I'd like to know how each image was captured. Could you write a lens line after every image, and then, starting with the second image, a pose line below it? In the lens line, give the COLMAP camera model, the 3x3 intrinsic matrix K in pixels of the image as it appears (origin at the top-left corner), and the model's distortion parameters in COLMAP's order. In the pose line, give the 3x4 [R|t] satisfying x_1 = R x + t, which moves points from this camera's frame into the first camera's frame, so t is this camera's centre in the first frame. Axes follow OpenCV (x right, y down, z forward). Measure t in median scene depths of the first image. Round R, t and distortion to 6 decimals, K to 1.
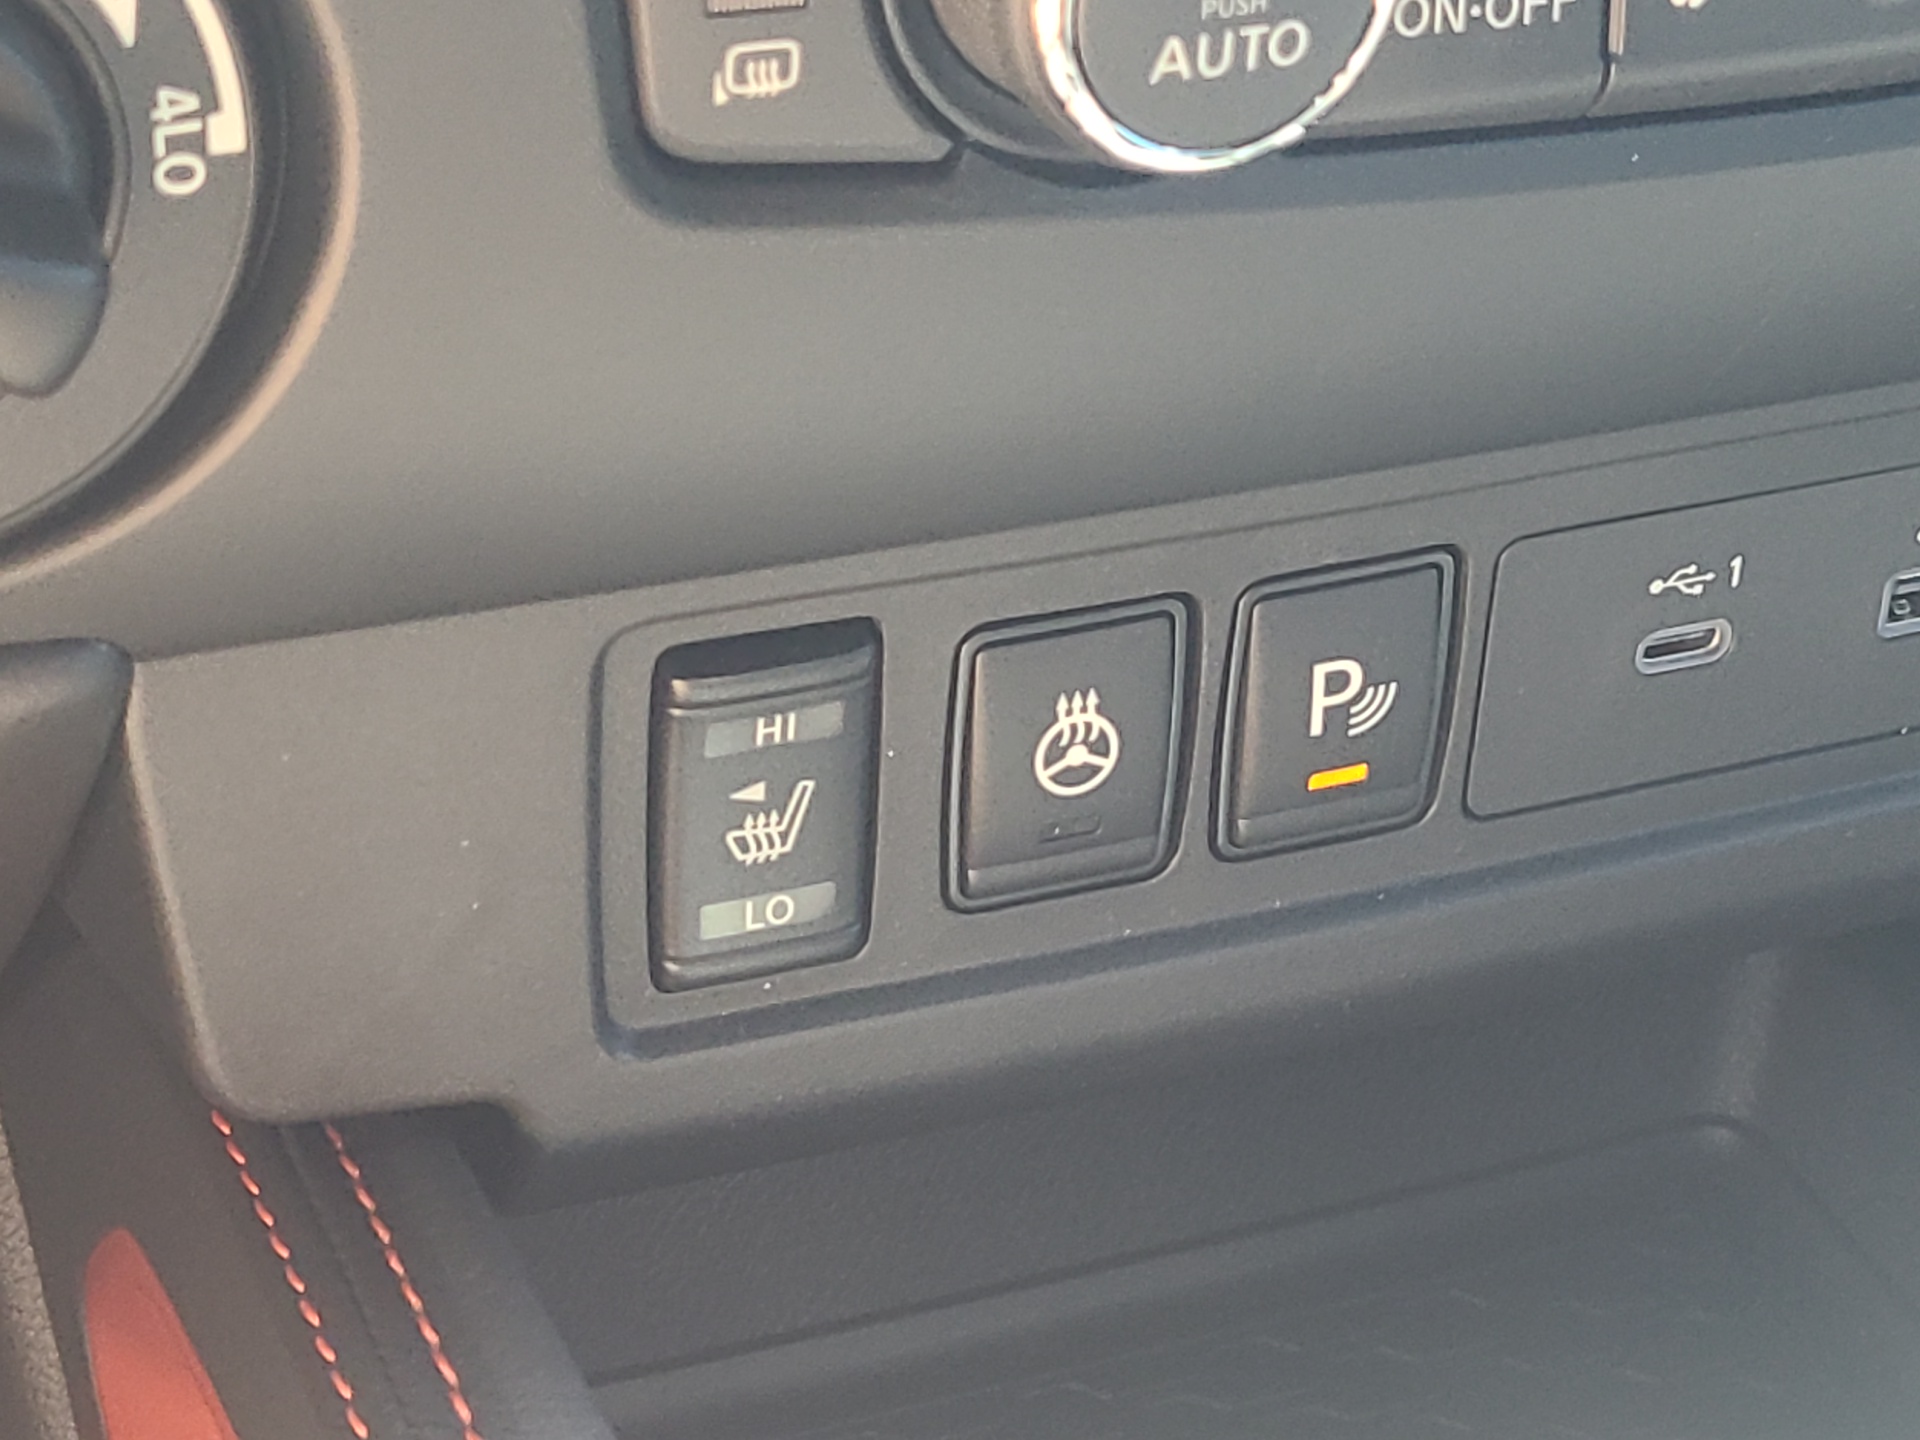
lens RADIAL K [[4686.3, 0, 960.0], [0, 4686.3, 720.0], [0, 0, 1]] dist [0.036902, 0.370233]
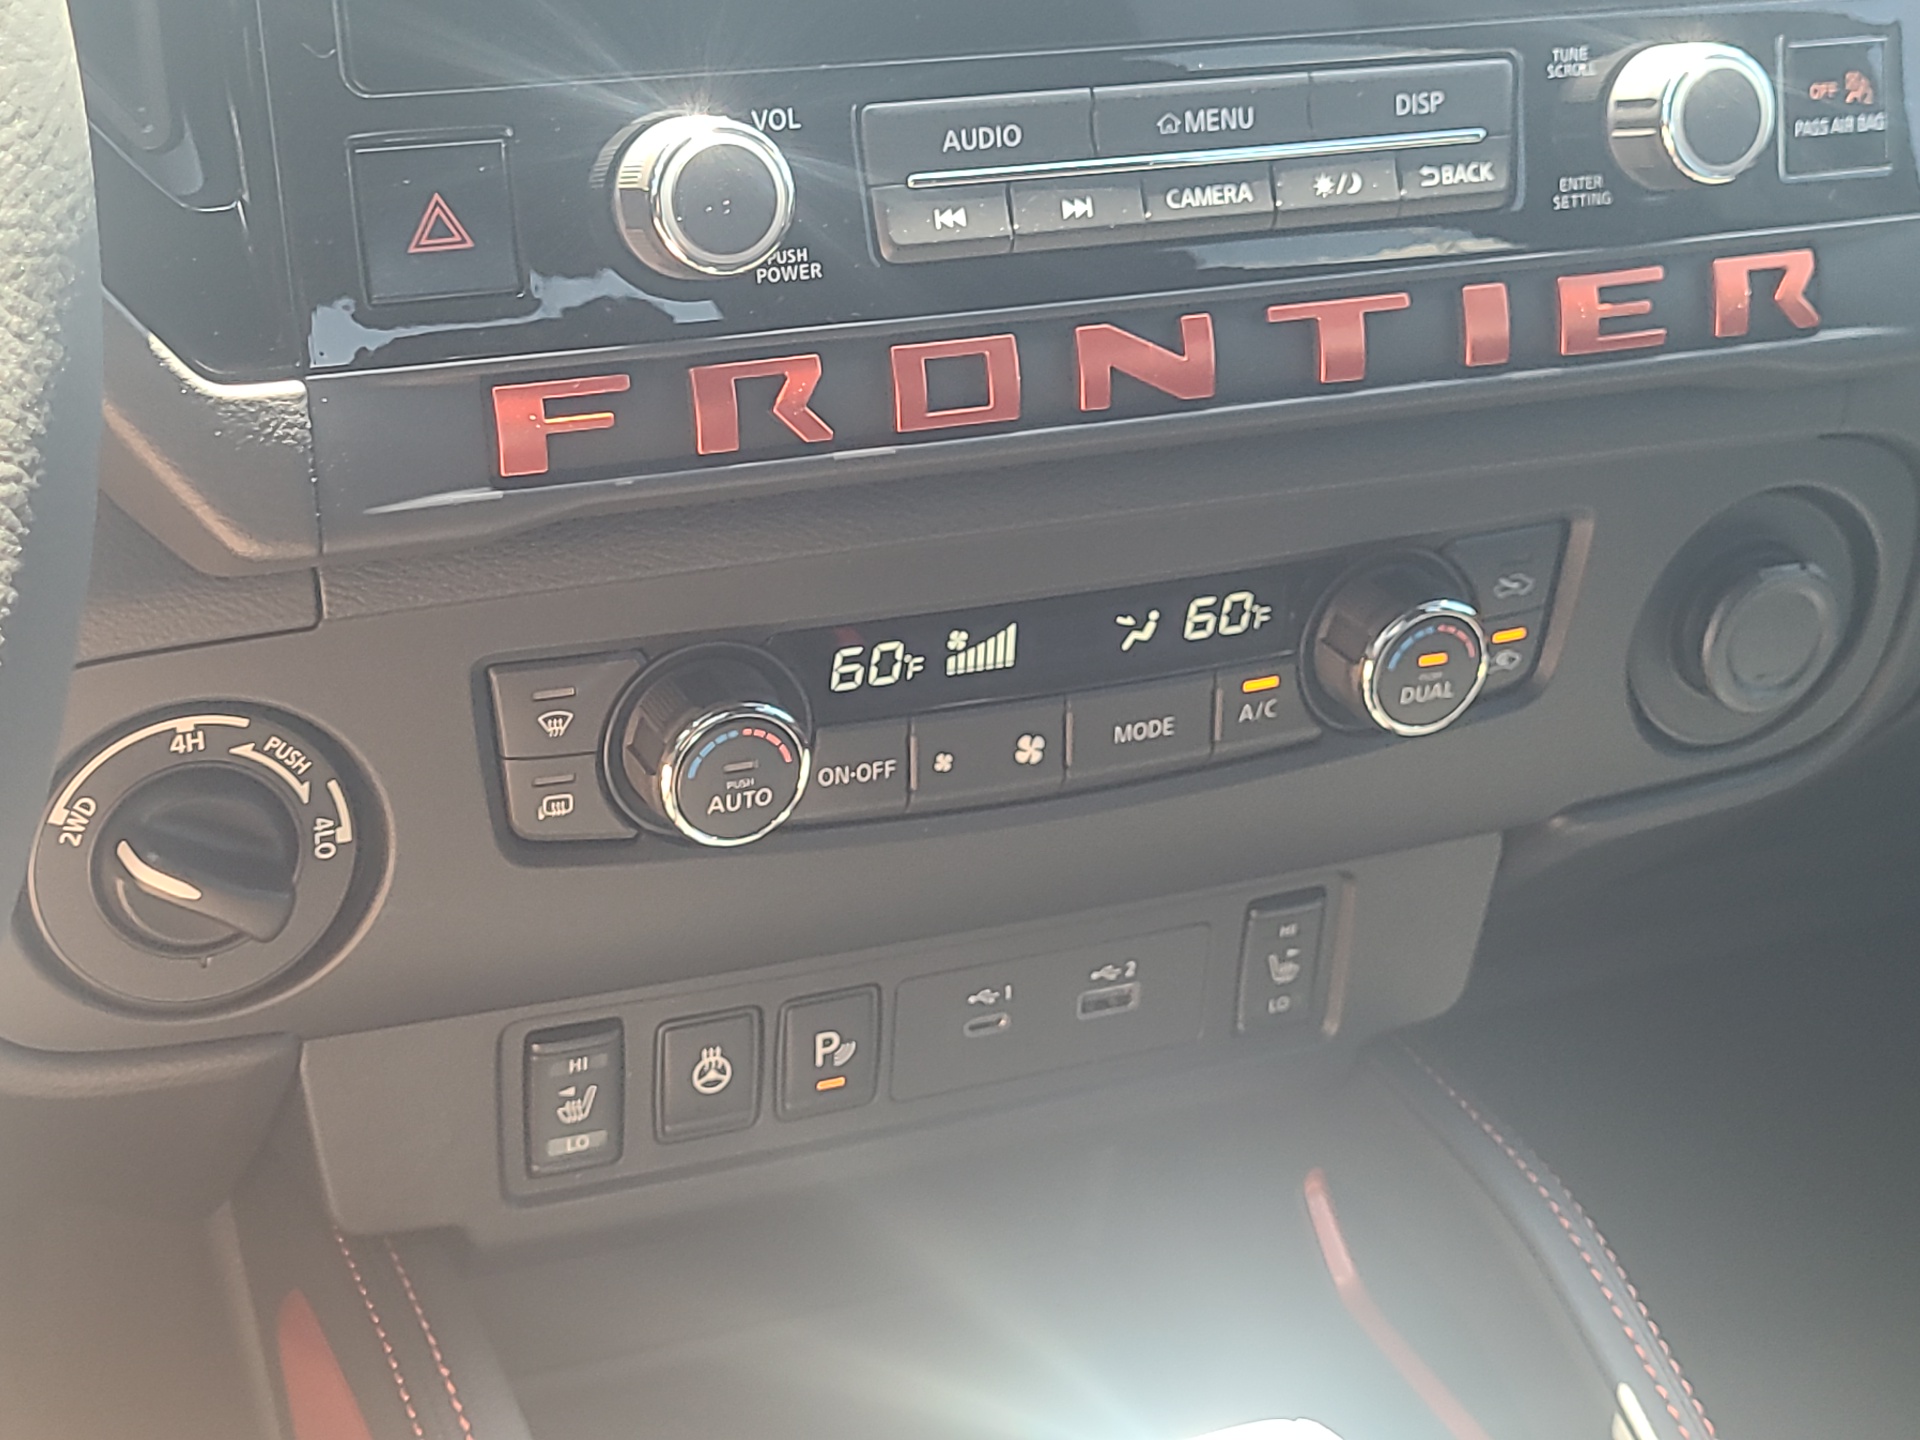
lens RADIAL K [[3119.7, 0, 960.0], [0, 3119.7, 720.0], [0, 0, 1]] dist [0.025115, 0.243977]
pose [[0.999623, 0.000142, 0.027470, 0.108664], [0.002529, 0.995263, -0.097186, -0.017426], [-0.027353, 0.097219, 0.994887, -0.579973]]
